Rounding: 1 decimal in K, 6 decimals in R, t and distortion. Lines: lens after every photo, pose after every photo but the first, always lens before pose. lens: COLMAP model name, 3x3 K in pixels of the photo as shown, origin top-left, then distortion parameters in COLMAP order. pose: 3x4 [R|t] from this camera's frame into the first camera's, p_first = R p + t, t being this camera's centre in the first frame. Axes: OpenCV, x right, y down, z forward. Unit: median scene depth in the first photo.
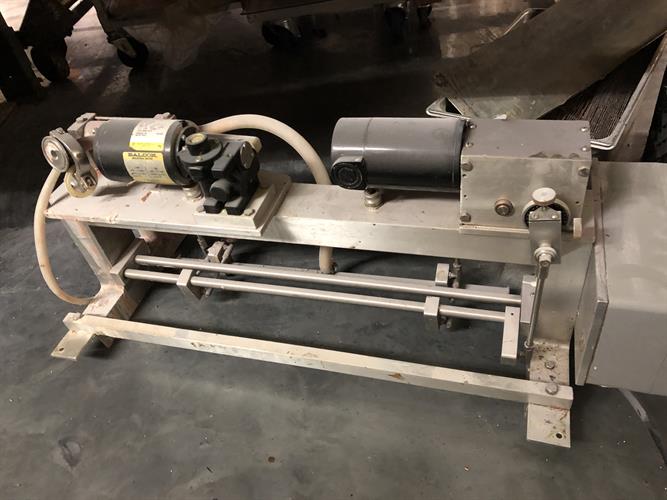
lens RADIAL K [[541.7, 0, 333.8], [0, 541.7, 248.0], [0, 0, 1]] dist [0.015092, -0.013932]
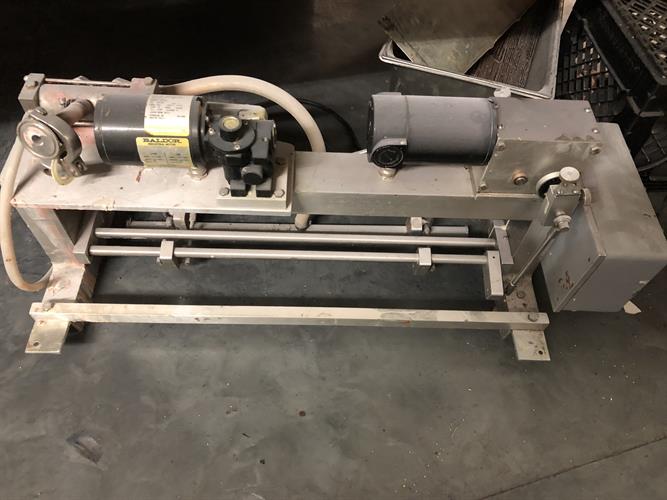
lens RADIAL K [[541.7, 0, 338.1], [0, 541.7, 252.0], [0, 0, 1]] dist [0.015092, -0.013932]
pose [[0.943263, -0.117355, 0.310617, -0.334468], [0.053221, 0.976801, 0.207429, -0.143069], [-0.327754, -0.179129, 0.927626, 0.026075]]
